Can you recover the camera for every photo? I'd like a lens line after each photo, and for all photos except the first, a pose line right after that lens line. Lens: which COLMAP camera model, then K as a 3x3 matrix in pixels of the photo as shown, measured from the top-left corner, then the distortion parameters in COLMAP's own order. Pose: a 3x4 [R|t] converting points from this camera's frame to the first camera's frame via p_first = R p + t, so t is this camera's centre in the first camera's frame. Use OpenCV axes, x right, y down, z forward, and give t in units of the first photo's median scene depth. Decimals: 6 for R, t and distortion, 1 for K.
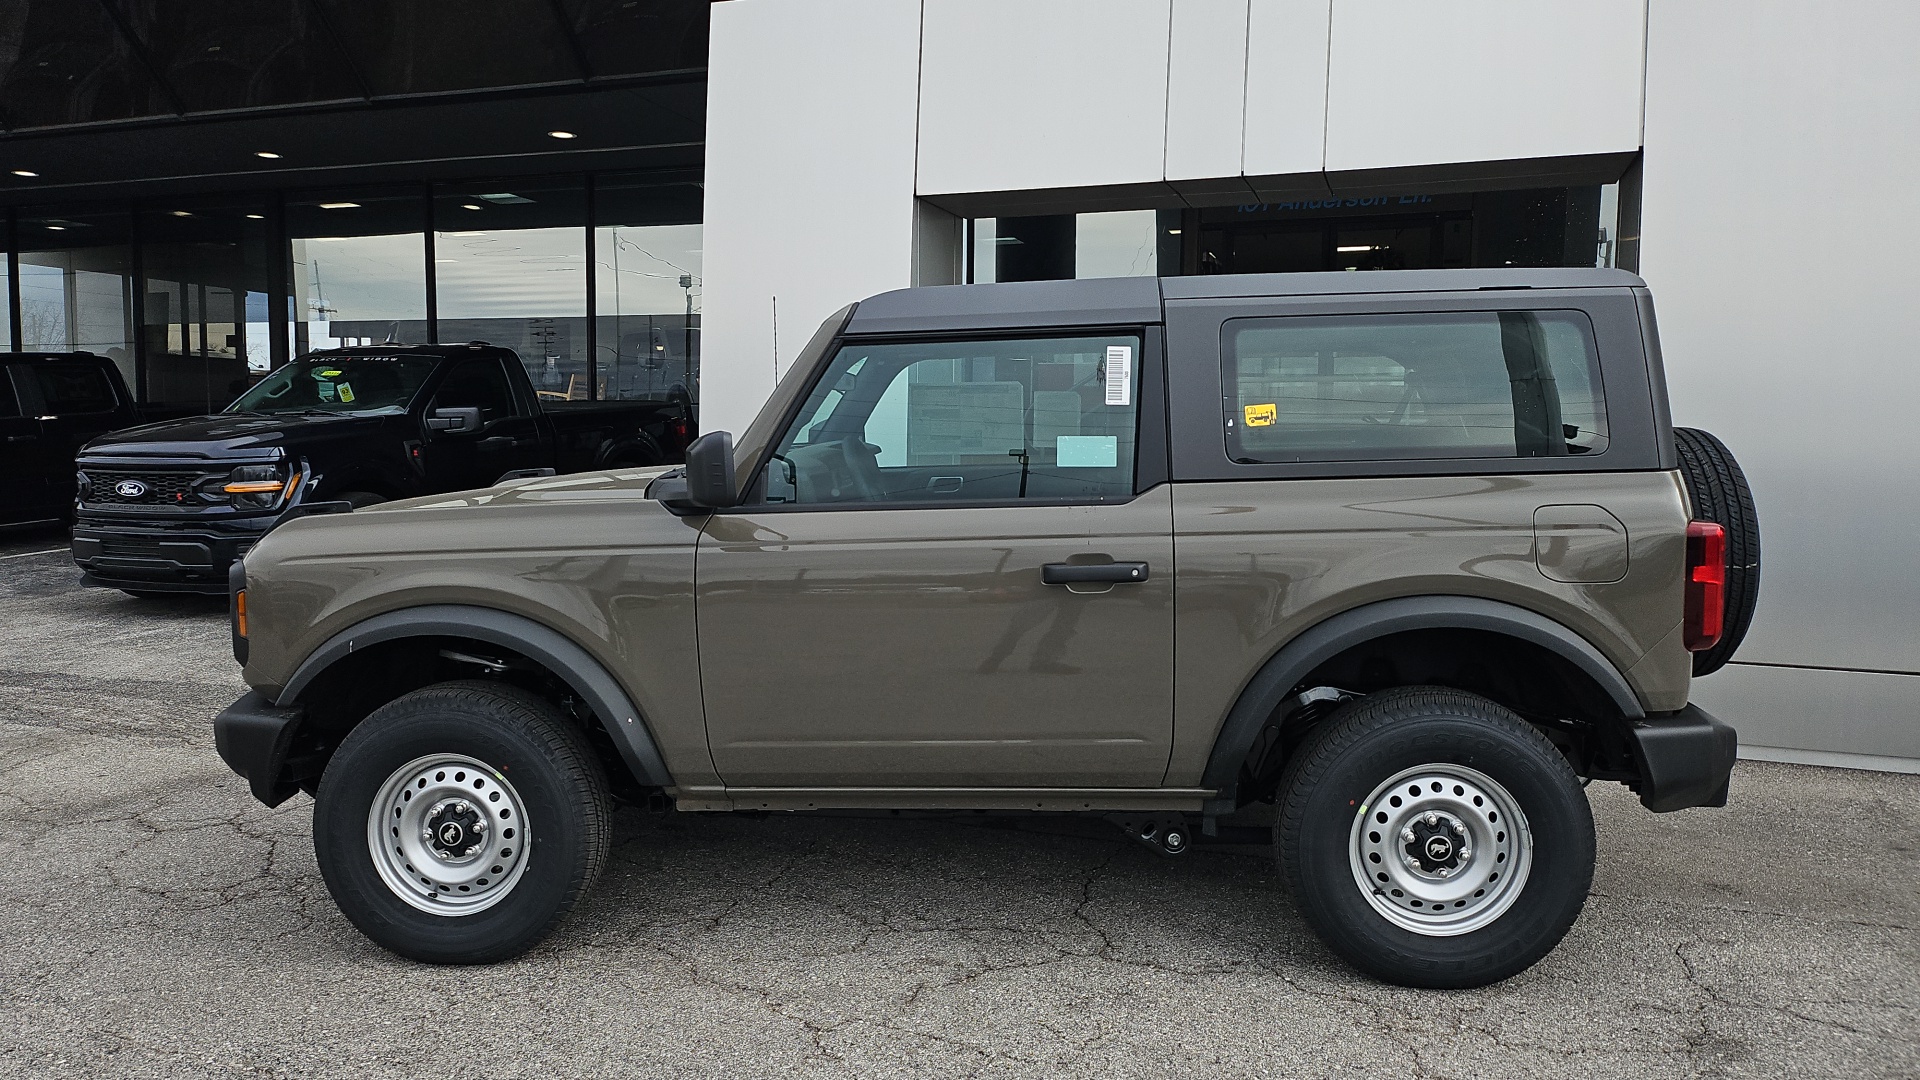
lens RADIAL K [[1380.3, 0, 950.1], [0, 1380.3, 540.5], [0, 0, 1]] dist [0.043632, -0.010837]
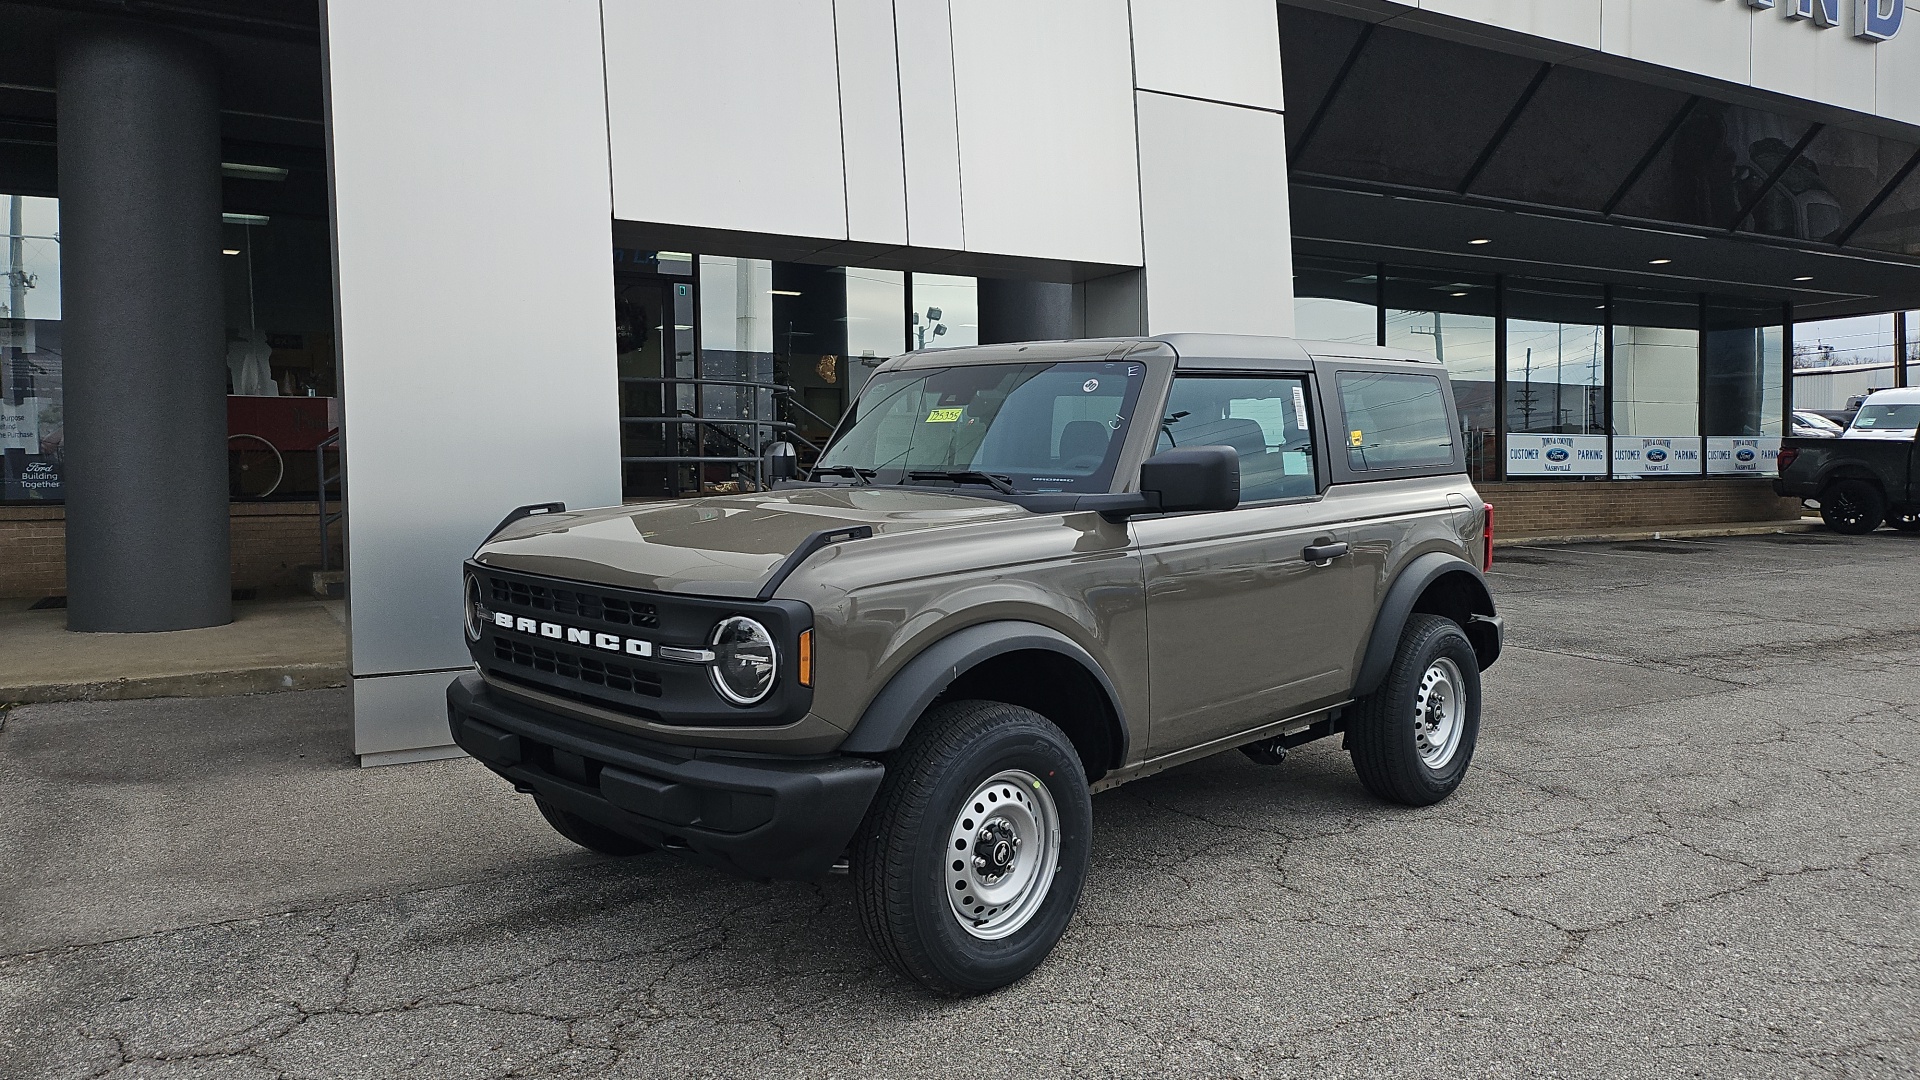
lens RADIAL K [[1380.3, 0, 957.1], [0, 1380.3, 510.1], [0, 0, 1]] dist [0.043632, -0.010837]
pose [[0.642934, -0.037443, 0.765006, -1.157093], [0.083235, 0.996305, -0.021189, -0.017304], [-0.761385, 0.077299, 0.643675, 0.371447]]
